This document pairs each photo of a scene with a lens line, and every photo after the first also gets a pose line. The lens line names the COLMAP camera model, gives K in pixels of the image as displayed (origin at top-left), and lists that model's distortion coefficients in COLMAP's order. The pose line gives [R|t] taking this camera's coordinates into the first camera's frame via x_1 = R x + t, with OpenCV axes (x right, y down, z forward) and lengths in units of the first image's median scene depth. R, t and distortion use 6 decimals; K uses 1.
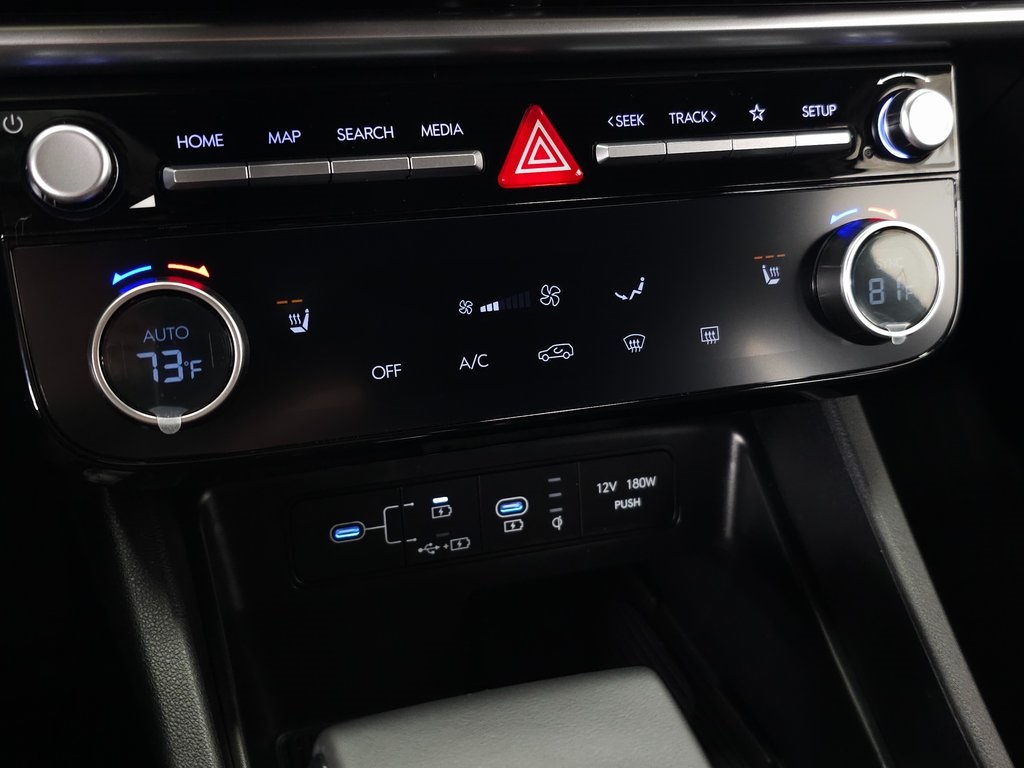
lens RADIAL K [[1040.4, 0, 539.4], [0, 1040.4, 380.1], [0, 0, 1]] dist [0.006838, -0.033174]
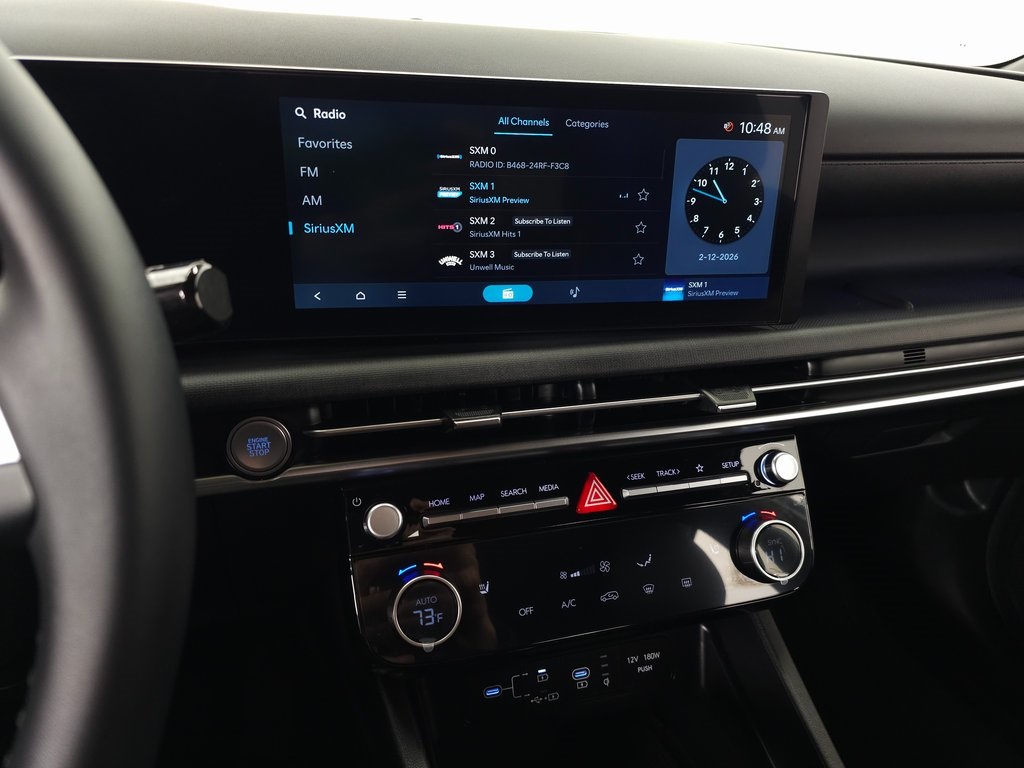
lens RADIAL K [[671.9, 0, 526.4], [0, 671.9, 381.4], [0, 0, 1]] dist [0.006423, -0.003529]
pose [[0.998547, -0.041777, -0.034036, -0.081808], [0.032100, 0.968478, -0.247021, -0.113151], [0.043283, 0.245570, 0.968412, -0.349095]]
